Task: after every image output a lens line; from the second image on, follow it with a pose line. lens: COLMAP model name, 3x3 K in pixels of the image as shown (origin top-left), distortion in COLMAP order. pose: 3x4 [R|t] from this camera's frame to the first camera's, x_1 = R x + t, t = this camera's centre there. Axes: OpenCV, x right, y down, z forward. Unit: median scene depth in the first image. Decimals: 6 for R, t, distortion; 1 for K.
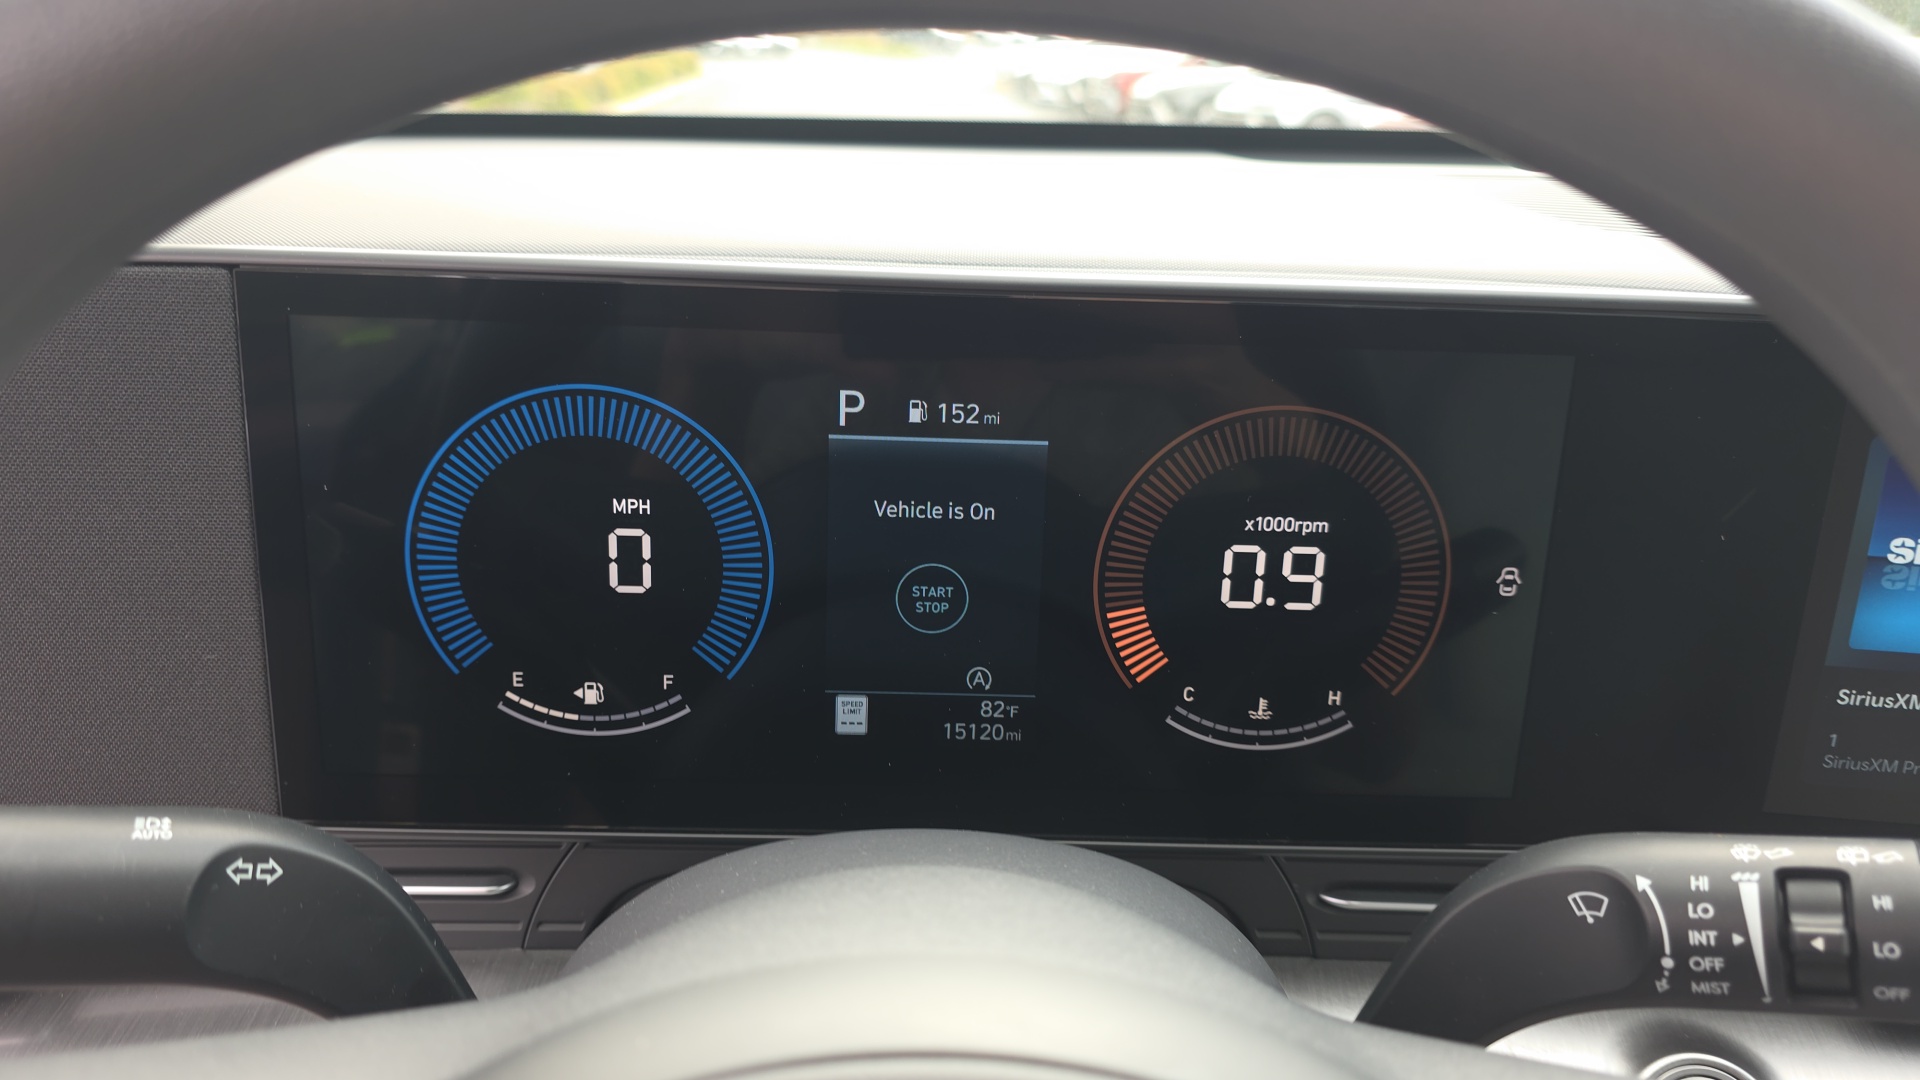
lens RADIAL K [[1333.3, 0, 960.6], [0, 1333.3, 538.7], [0, 0, 1]] dist [0.067435, -0.093856]
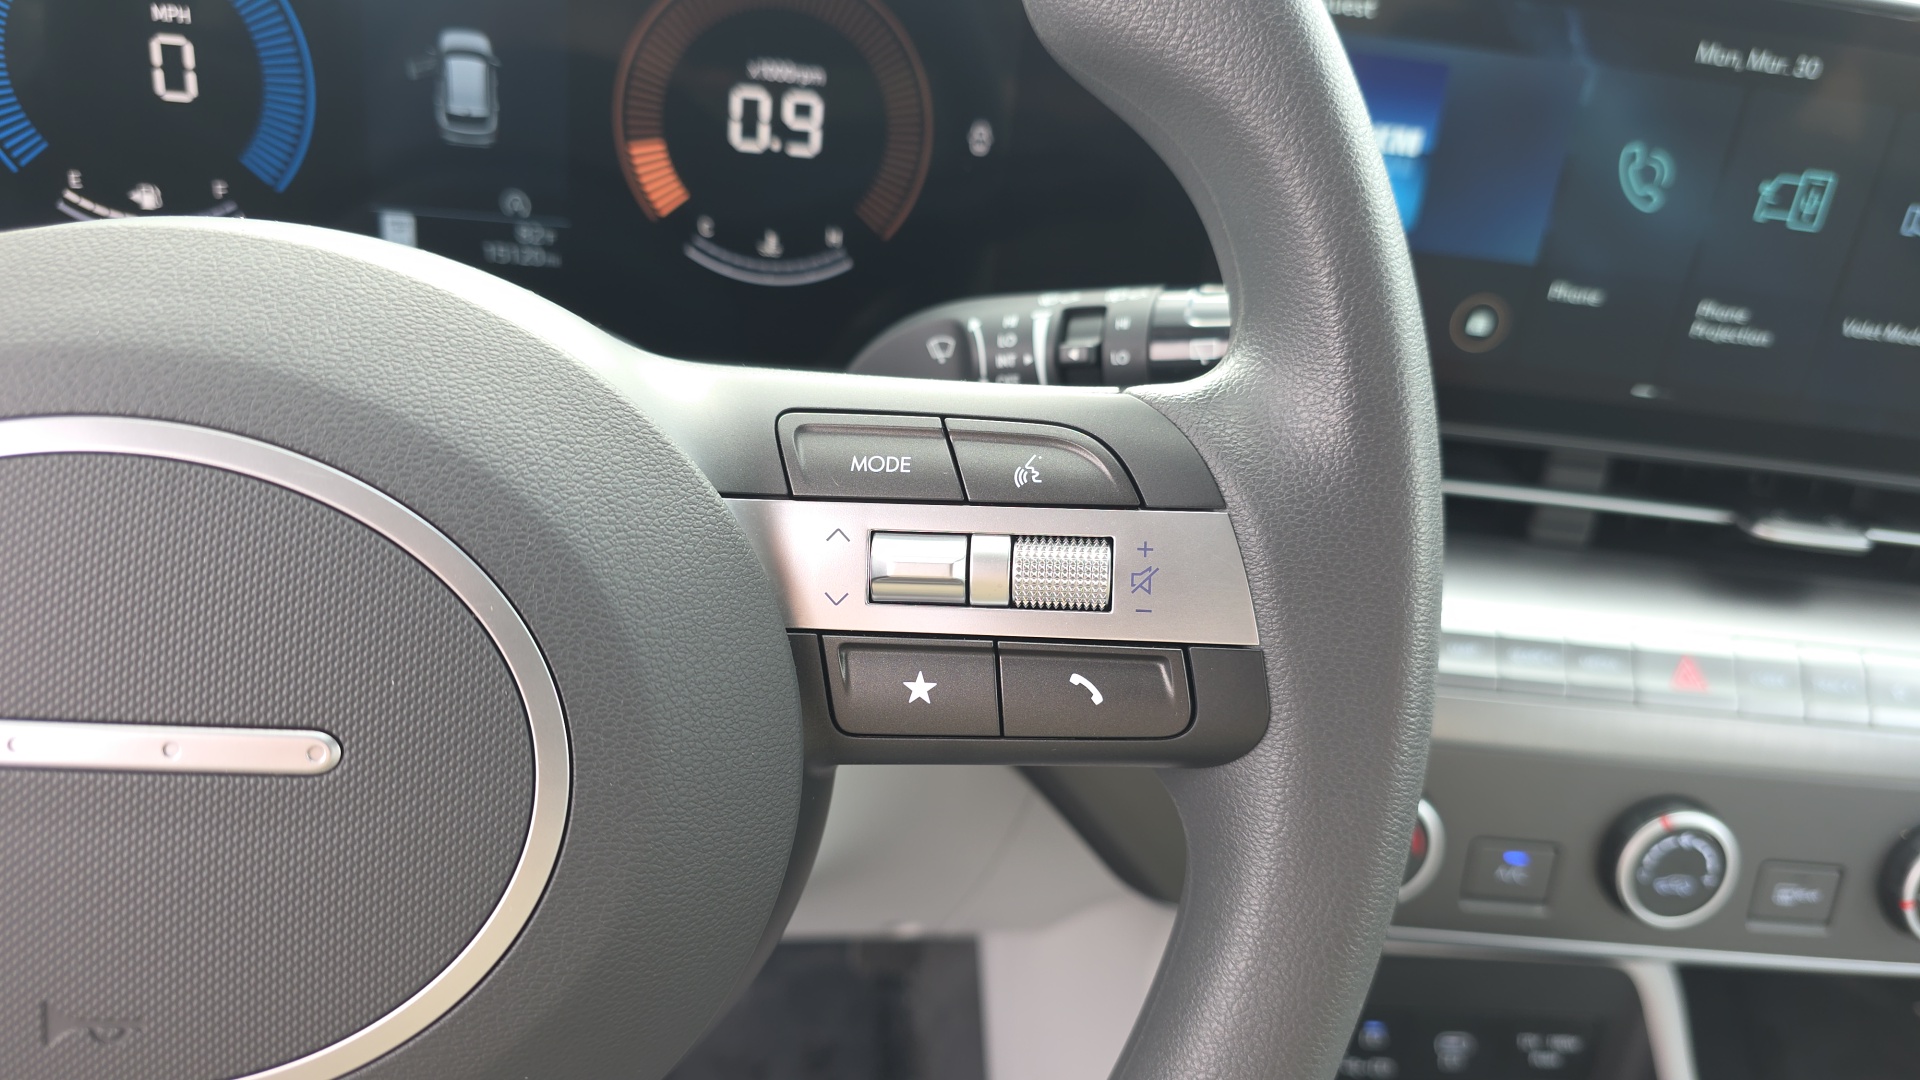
lens RADIAL K [[1372.1, 0, 970.4], [0, 1372.1, 550.3], [0, 0, 1]] dist [0.013523, -0.042449]
pose [[0.990405, 0.019021, 0.136880, 0.244213], [-0.042625, 0.984237, 0.171641, 0.180758], [-0.131458, -0.175829, 0.975604, -0.229661]]
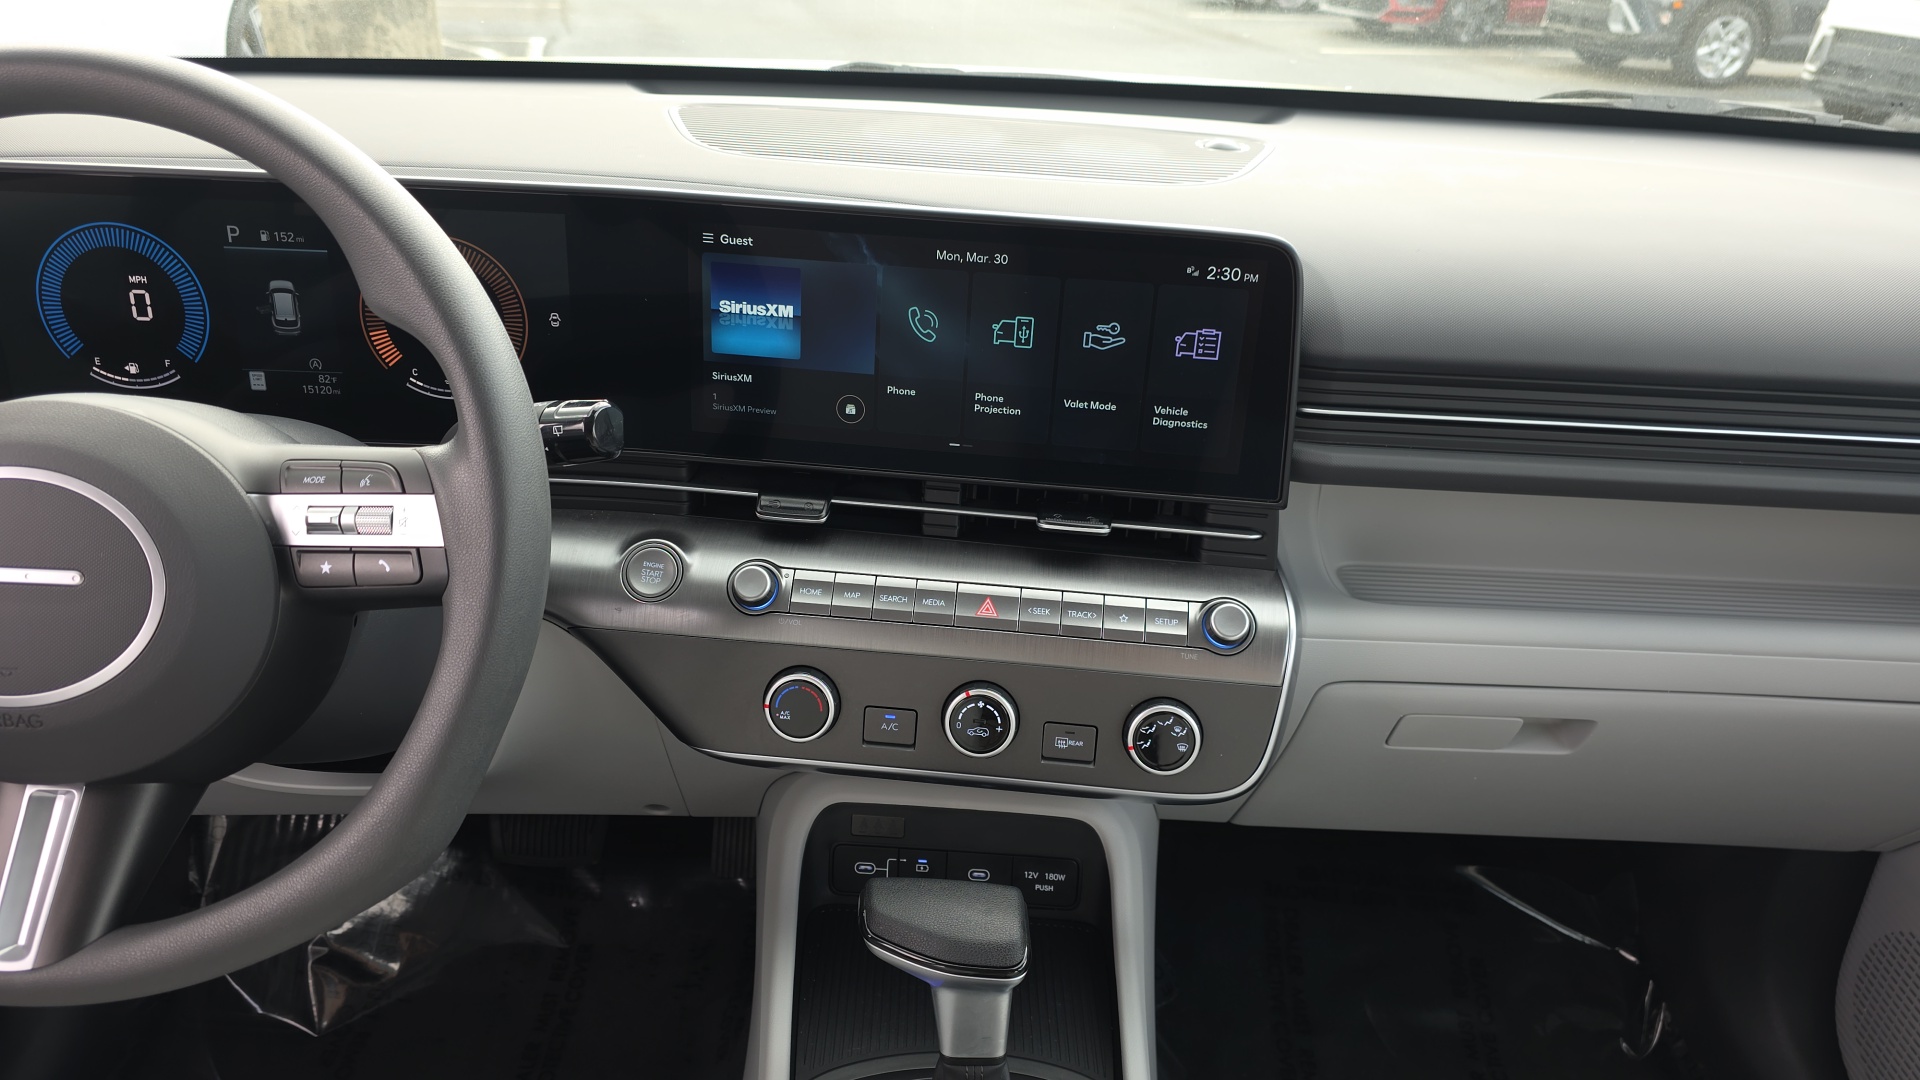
lens RADIAL K [[1301.6, 0, 951.1], [0, 1301.6, 555.1], [0, 0, 1]] dist [0.079743, -0.108485]
pose [[0.999981, 0.006103, 0.000302, 1.062098], [-0.006093, 0.992034, 0.125822, 0.139825], [0.000468, -0.125822, 0.992053, -1.171338]]
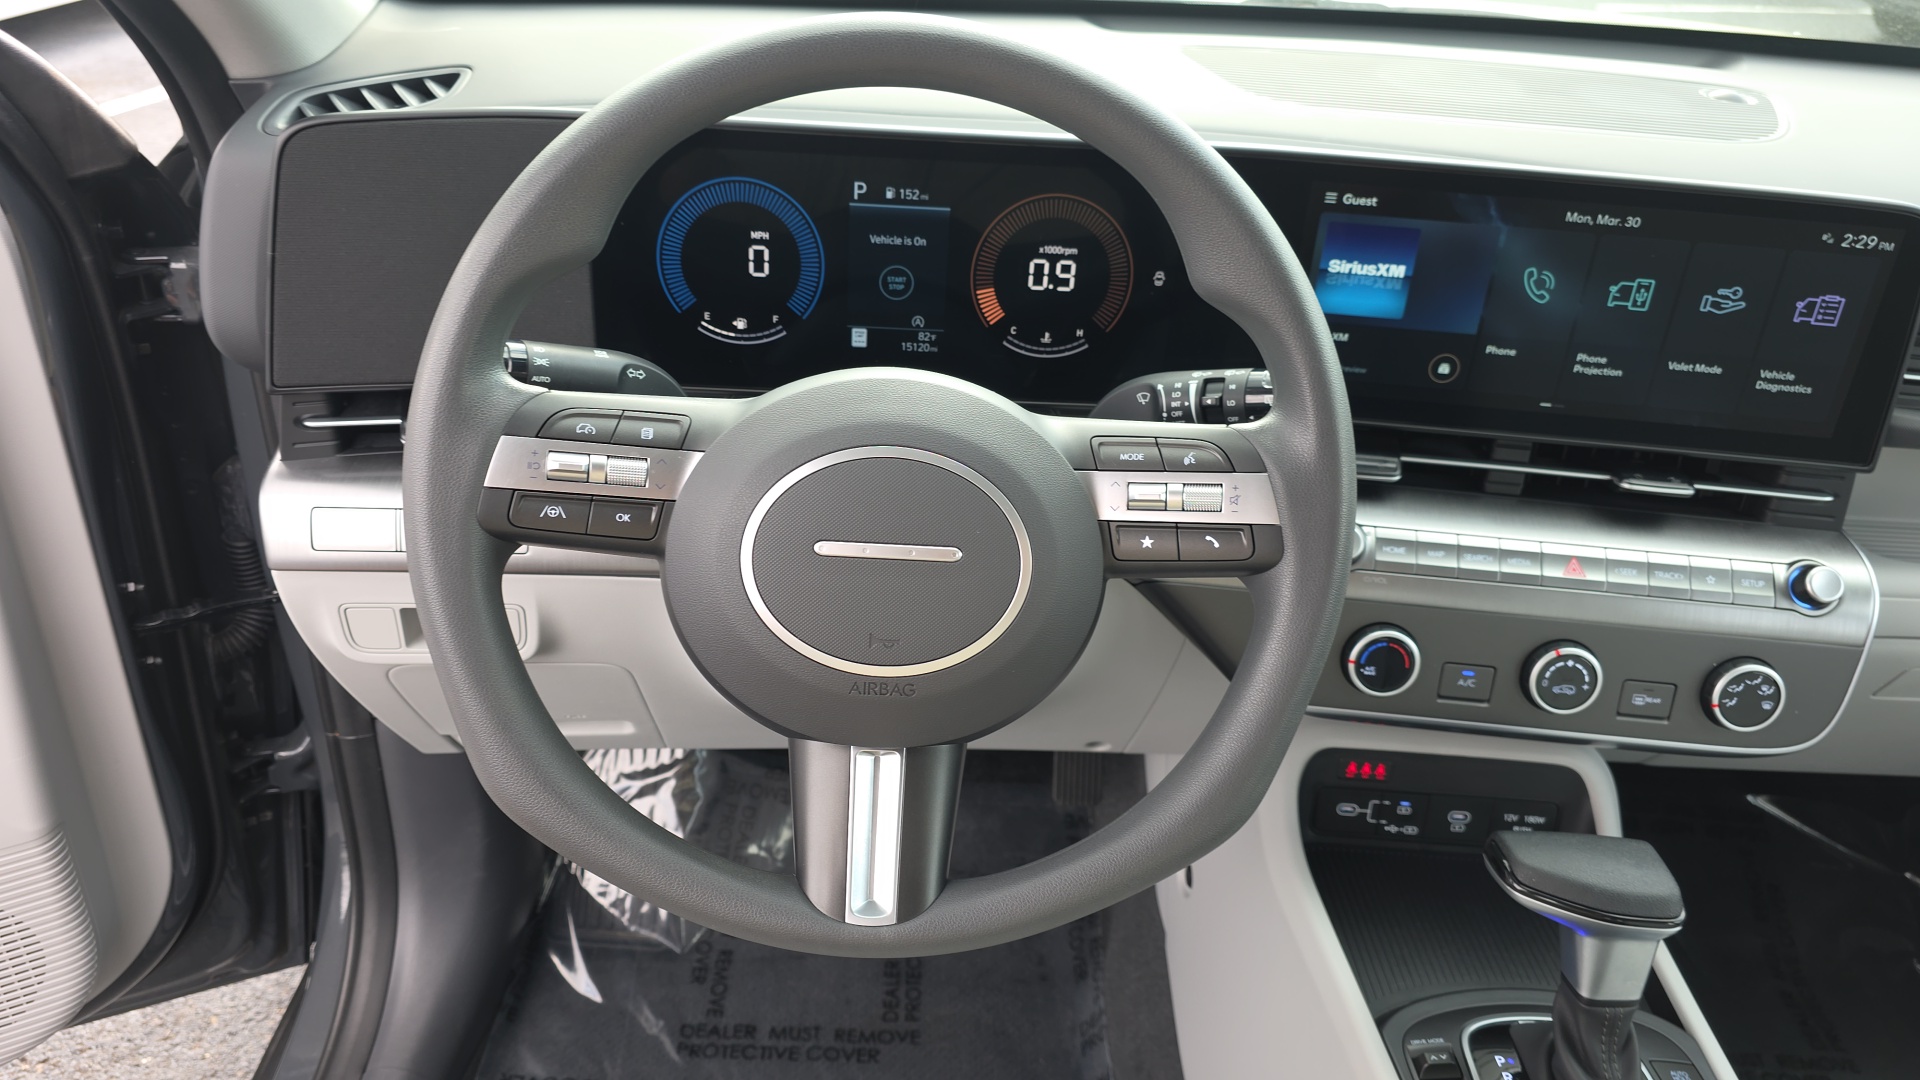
lens RADIAL K [[1308.7, 0, 956.2], [0, 1308.7, 552.1], [0, 0, 1]] dist [0.064696, -0.087240]
pose [[0.999747, 0.014503, 0.017195, 0.045833], [-0.017594, 0.980436, 0.196051, 0.055305], [-0.014015, -0.196304, 0.980443, -1.196284]]
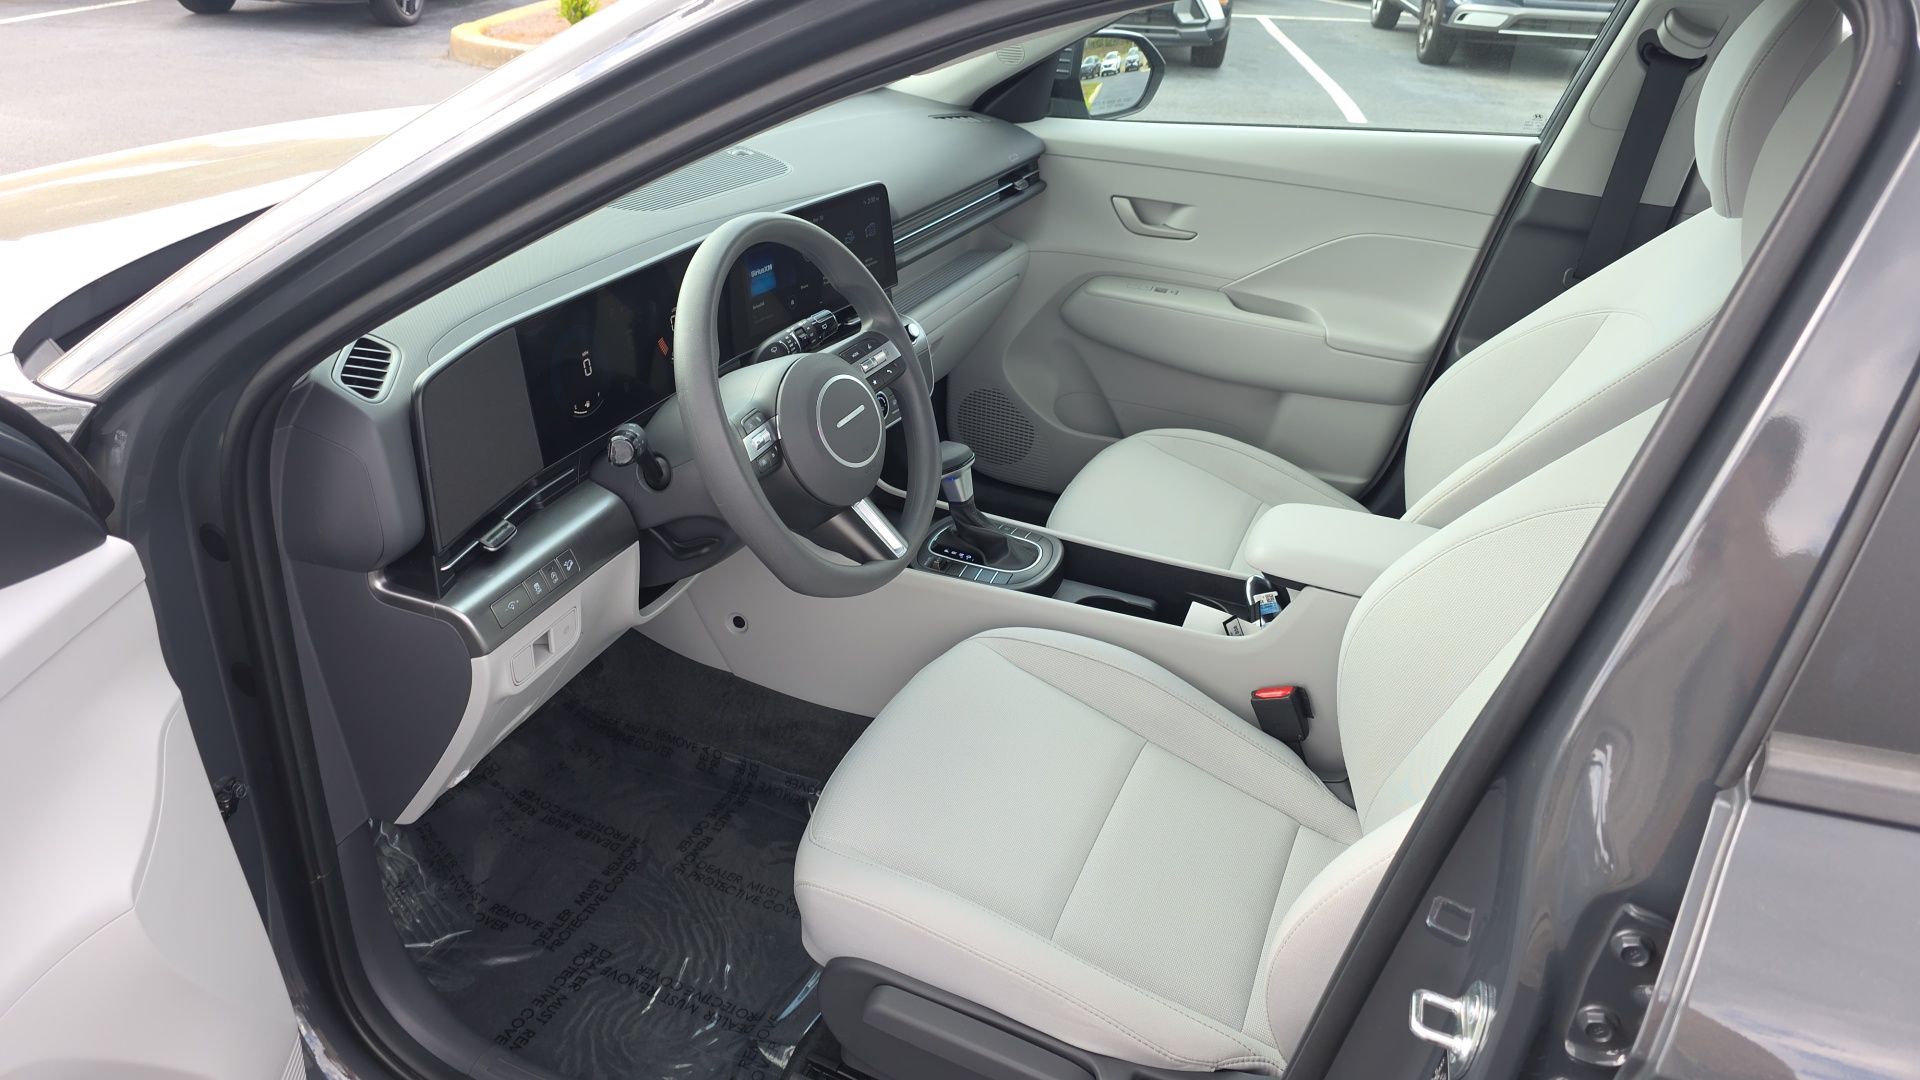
lens RADIAL K [[1283.5, 0, 937.1], [0, 1283.5, 536.4], [0, 0, 1]] dist [0.075808, -0.080811]
pose [[0.410802, -0.449351, 0.793301, -3.061685], [0.286628, 0.889644, 0.355496, -0.597117], [-0.865498, 0.081343, 0.494264, -1.738734]]
